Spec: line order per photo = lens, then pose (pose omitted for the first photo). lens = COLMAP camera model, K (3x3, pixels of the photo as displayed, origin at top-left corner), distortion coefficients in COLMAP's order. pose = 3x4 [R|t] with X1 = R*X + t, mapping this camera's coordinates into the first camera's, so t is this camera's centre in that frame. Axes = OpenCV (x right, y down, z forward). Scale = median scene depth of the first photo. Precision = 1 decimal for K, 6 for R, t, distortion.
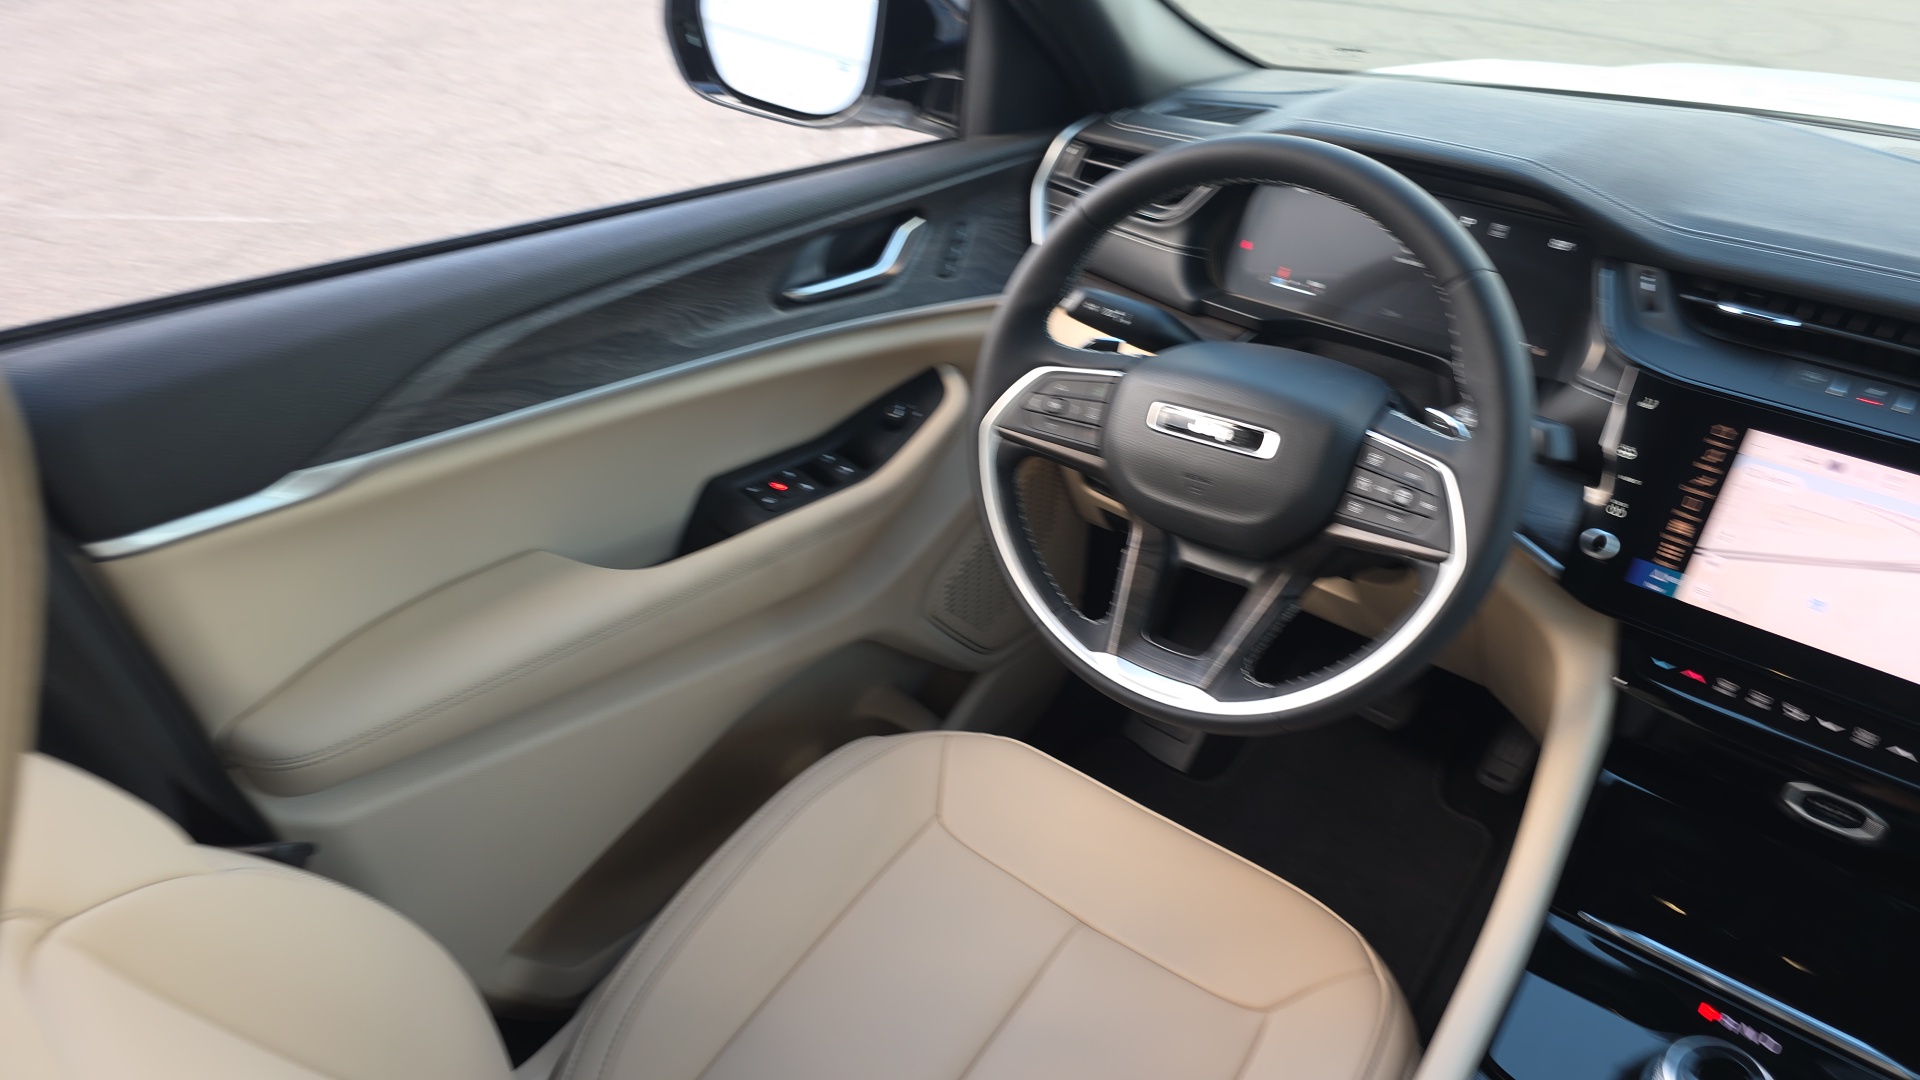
lens RADIAL K [[1352.3, 0, 940.1], [0, 1352.3, 591.9], [0, 0, 1]] dist [0.032857, -0.062653]
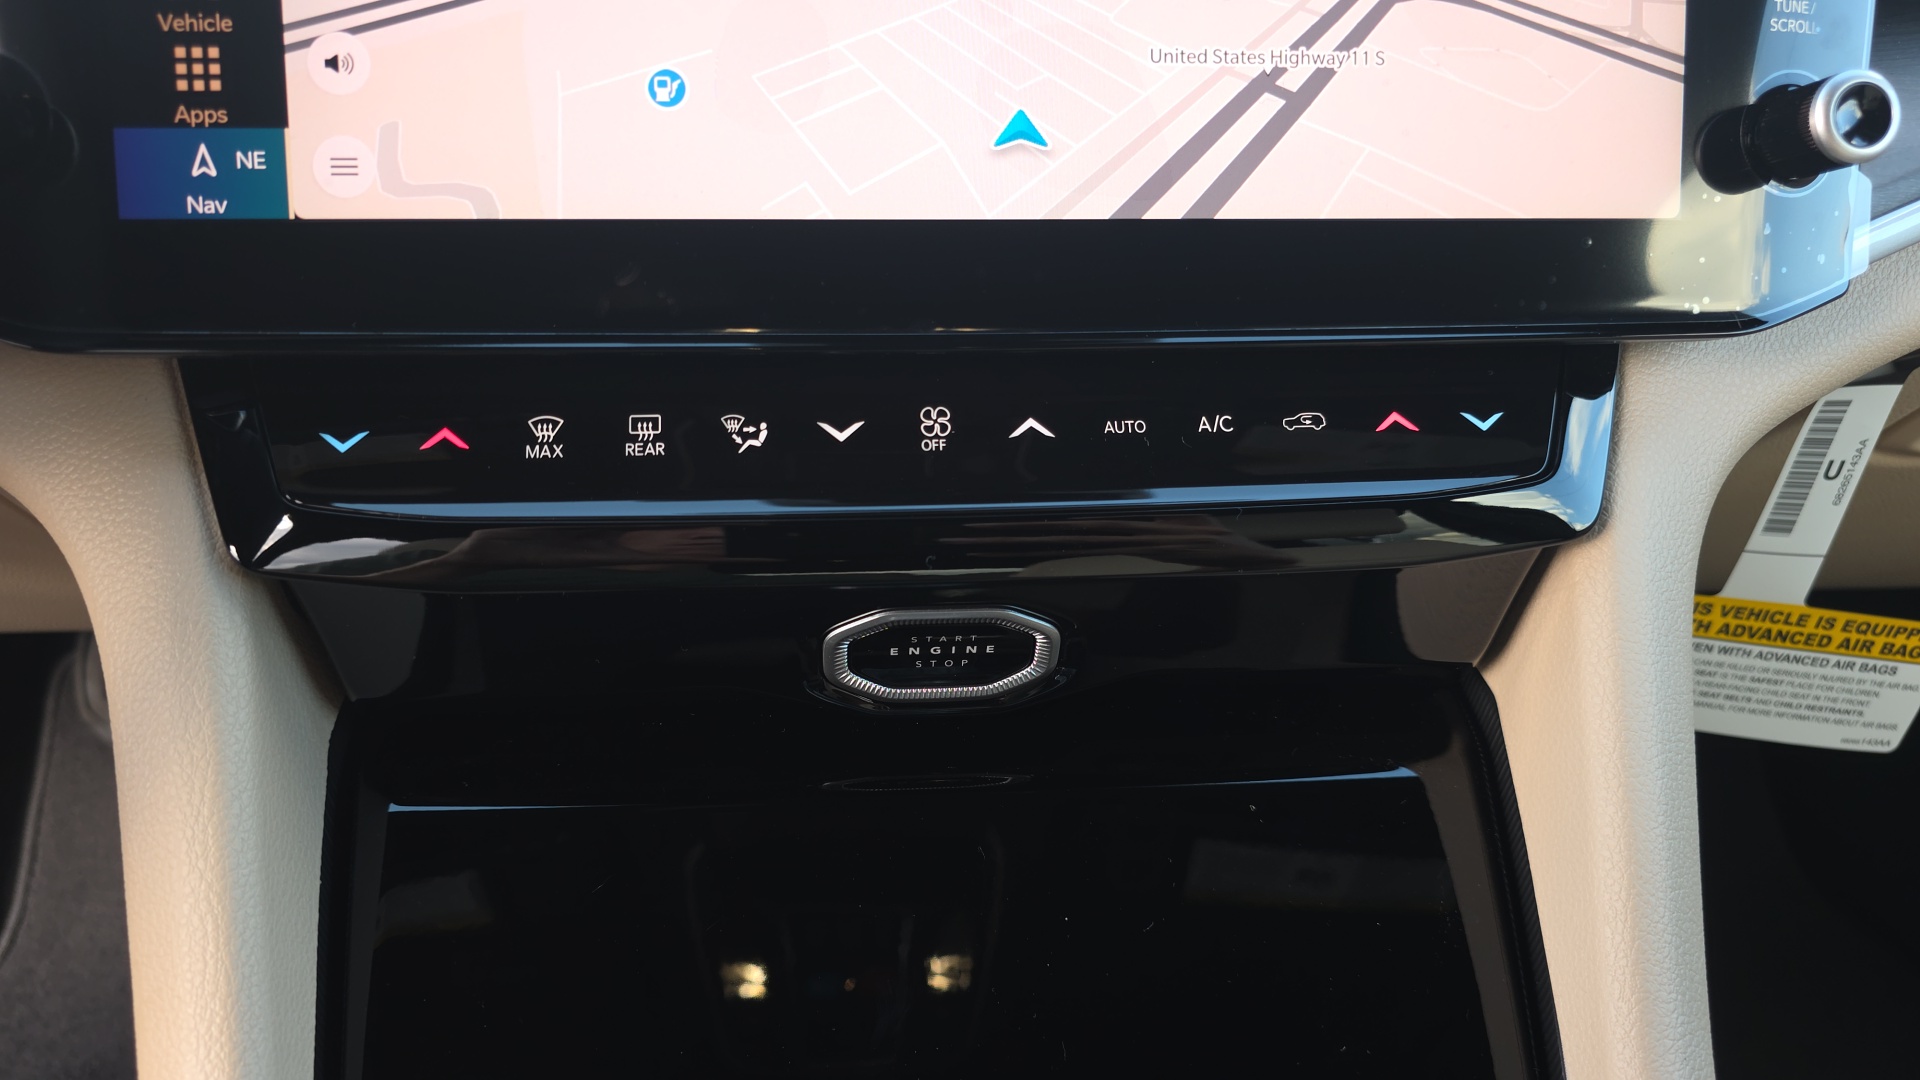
lens RADIAL K [[1352.3, 0, 940.1], [0, 1352.3, 591.9], [0, 0, 1]] dist [0.032857, -0.062653]
pose [[0.728258, -0.420586, 0.541062, 0.423949], [0.363346, 0.906386, 0.215510, 0.063204], [-0.581051, 0.039646, 0.812901, 0.638024]]
